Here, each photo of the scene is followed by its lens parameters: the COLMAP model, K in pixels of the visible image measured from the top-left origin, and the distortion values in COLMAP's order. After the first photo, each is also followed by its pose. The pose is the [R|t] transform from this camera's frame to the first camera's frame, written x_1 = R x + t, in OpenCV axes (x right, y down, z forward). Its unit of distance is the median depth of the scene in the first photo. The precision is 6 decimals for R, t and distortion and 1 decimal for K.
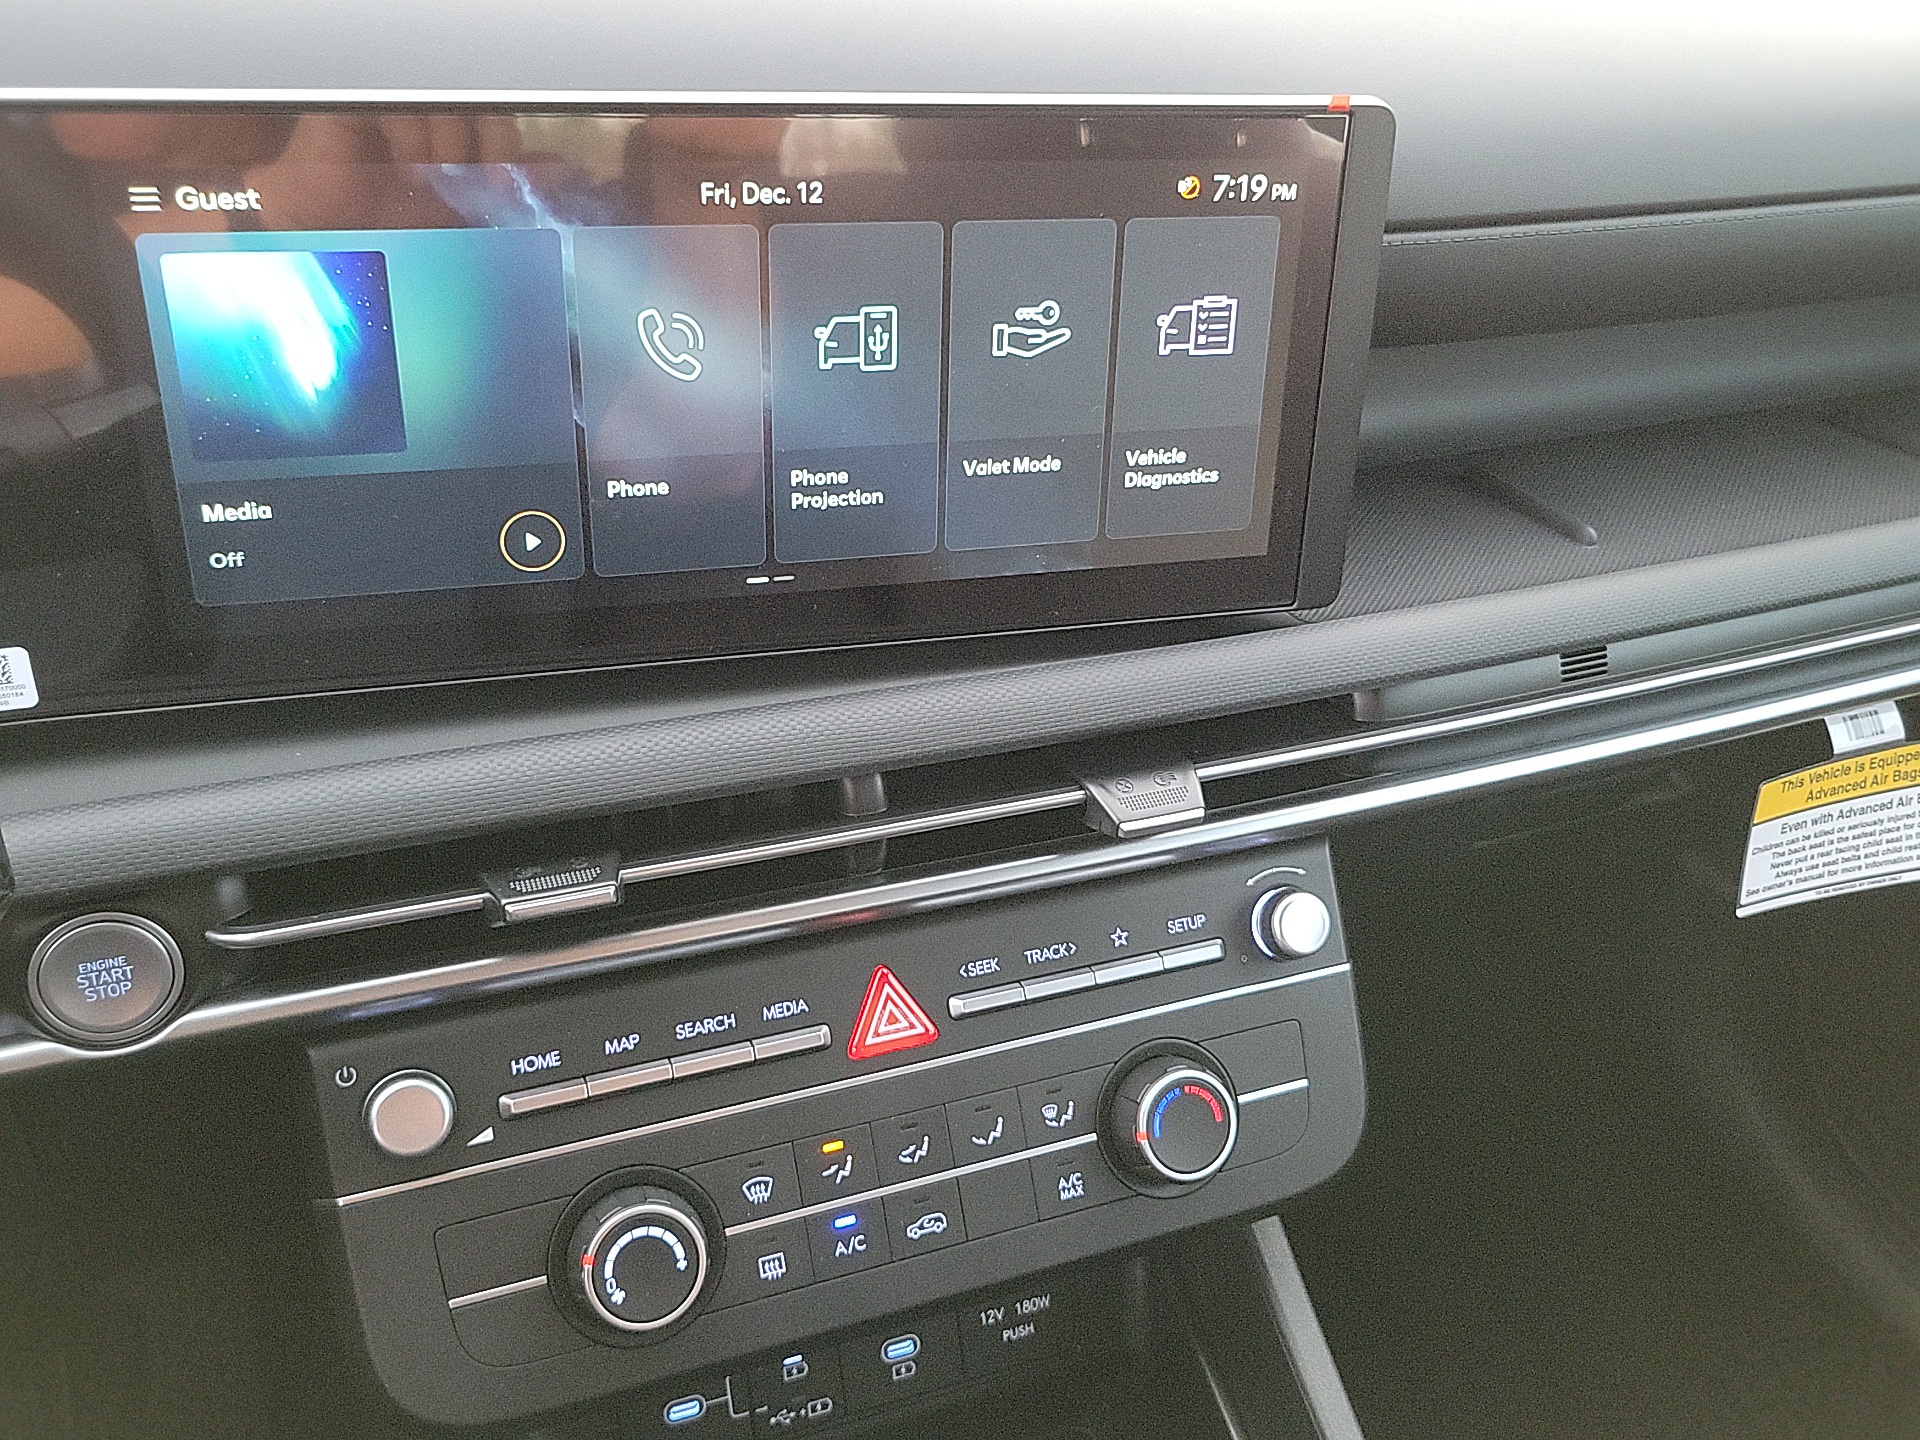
lens RADIAL K [[1662.1, 0, 954.2], [0, 1662.1, 718.0], [0, 0, 1]] dist [0.023300, 0.001011]
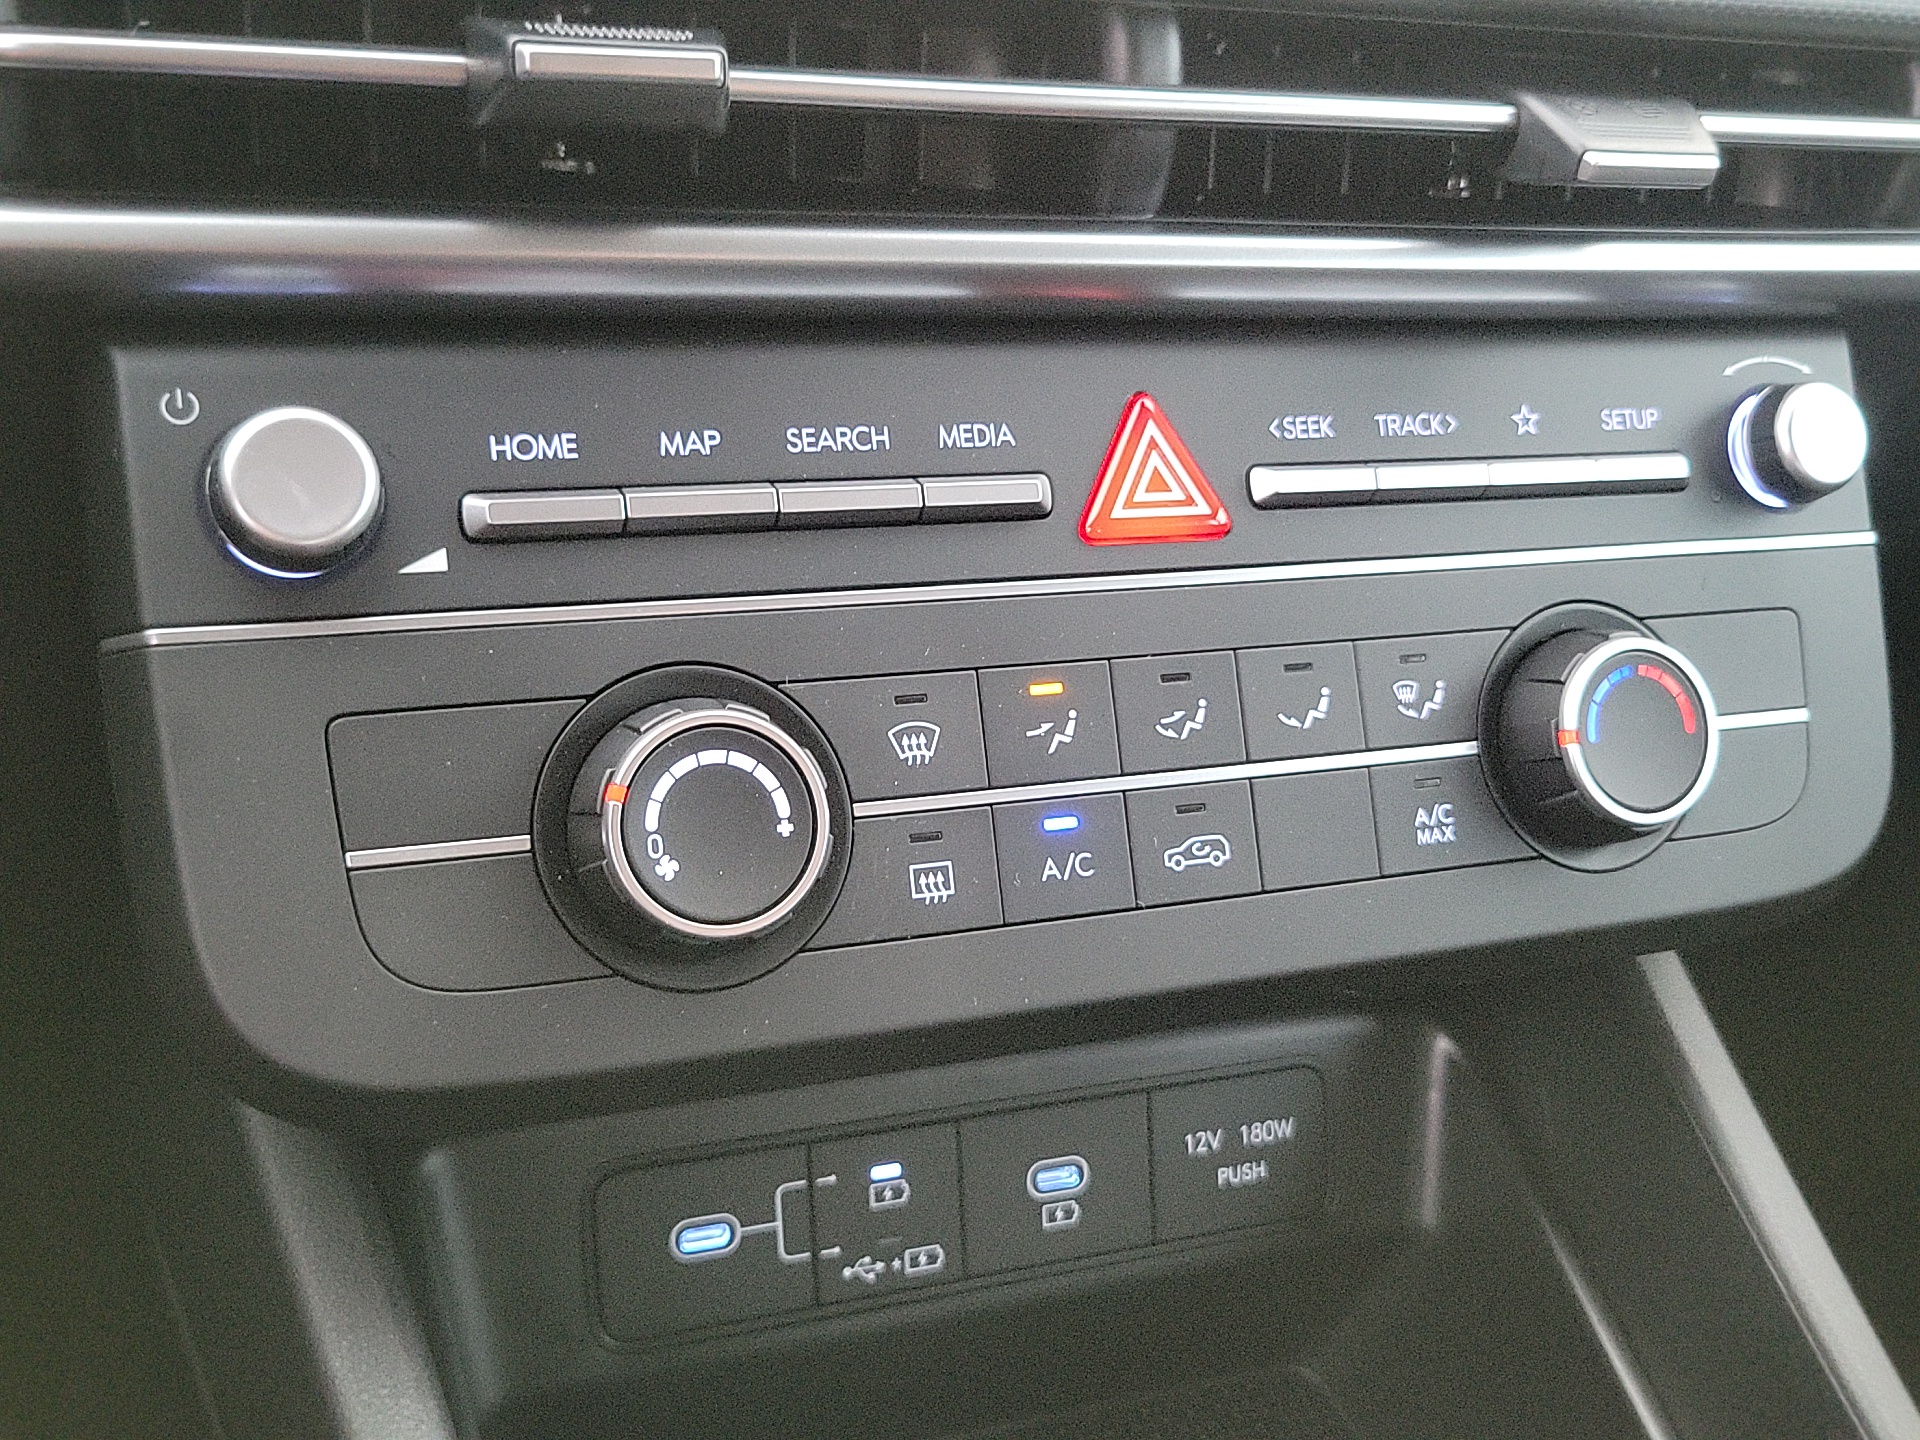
lens RADIAL K [[1980.7, 0, 958.5], [0, 1980.7, 722.6], [0, 0, 1]] dist [0.000748, 0.000000]
pose [[0.997794, 0.061004, 0.026198, -0.114985], [-0.060184, 0.997704, -0.031048, 0.281970], [-0.028032, 0.029403, 0.999174, 0.329283]]
